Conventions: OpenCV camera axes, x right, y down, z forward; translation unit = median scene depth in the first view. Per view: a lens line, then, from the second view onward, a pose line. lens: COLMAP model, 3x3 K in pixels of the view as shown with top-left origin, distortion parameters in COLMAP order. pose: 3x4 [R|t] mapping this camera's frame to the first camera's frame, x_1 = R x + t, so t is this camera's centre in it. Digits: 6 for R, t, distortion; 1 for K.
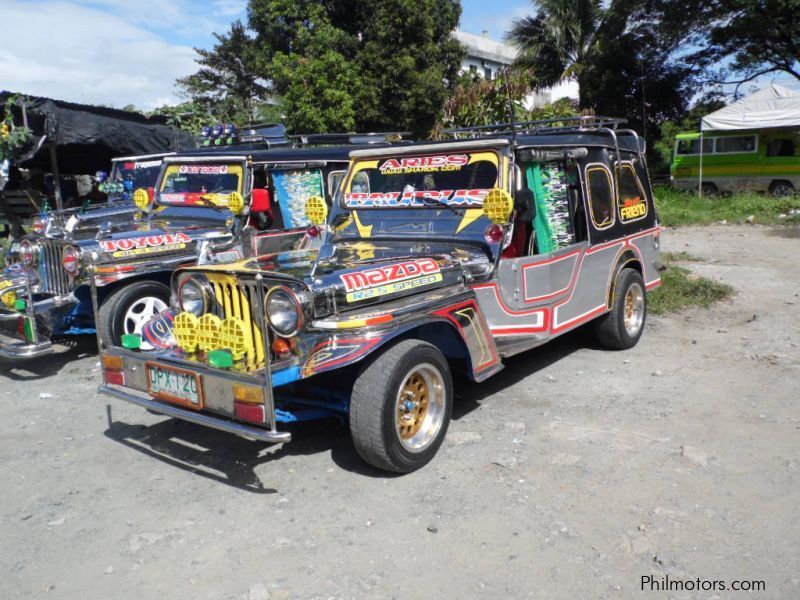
lens RADIAL K [[731.5, 0, 400.8], [0, 731.5, 300.6], [0, 0, 1]] dist [-0.030172, 0.000000]
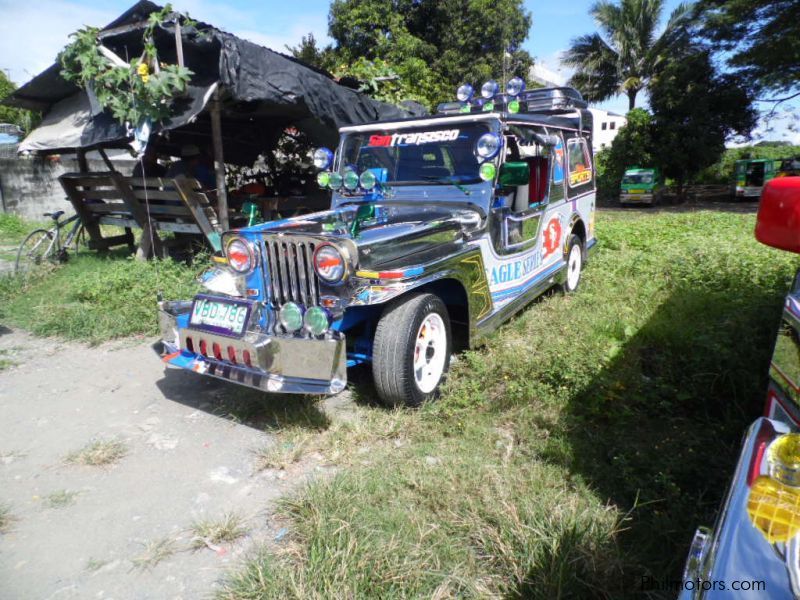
lens RADIAL K [[578.5, 0, 399.2], [0, 578.5, 300.7], [0, 0, 1]] dist [0.002485, -0.005462]
pose [[0.999391, 0.033263, -0.010528, -0.094617], [-0.032849, 0.998763, 0.037322, -0.022210], [0.011757, -0.036954, 0.999248, 0.152606]]
